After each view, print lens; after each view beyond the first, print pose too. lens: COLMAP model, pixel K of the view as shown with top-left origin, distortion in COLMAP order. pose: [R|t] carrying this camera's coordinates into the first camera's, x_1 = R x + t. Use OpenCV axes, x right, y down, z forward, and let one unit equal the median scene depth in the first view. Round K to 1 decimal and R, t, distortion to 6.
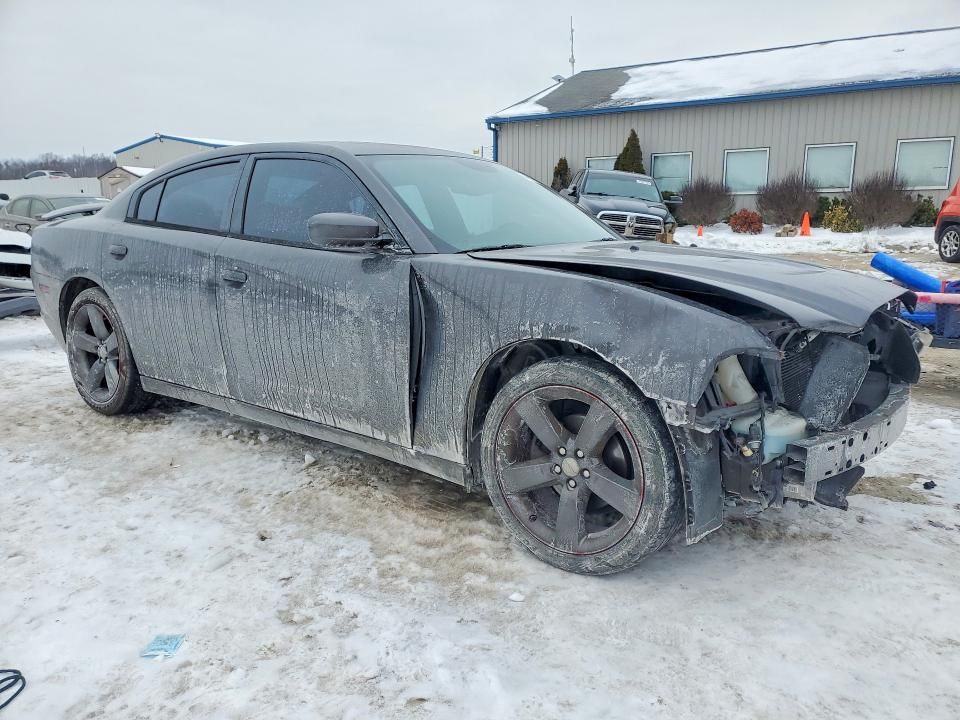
lens RADIAL K [[739.1, 0, 480.0], [0, 739.1, 360.0], [0, 0, 1]] dist [0.108199, -0.140542]
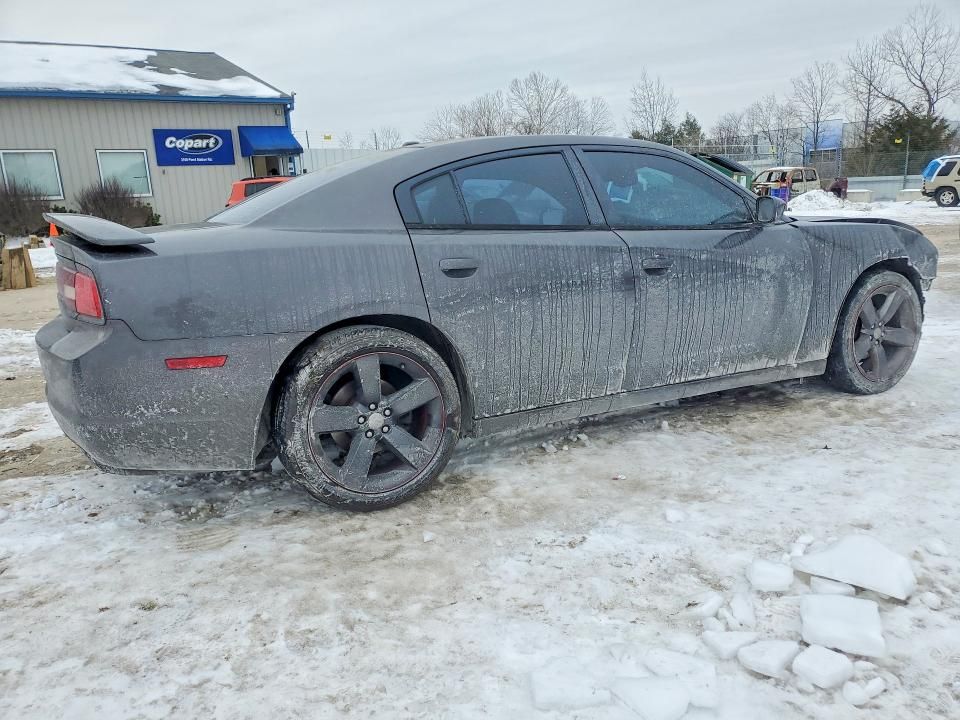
lens RADIAL K [[739.1, 0, 480.0], [0, 739.1, 360.0], [0, 0, 1]] dist [0.108199, -0.140542]
pose [[0.408474, -0.209395, 0.888427, -1.495416], [0.222702, 0.966779, 0.125470, -0.182784], [-0.885185, 0.146603, 0.441536, 0.853795]]
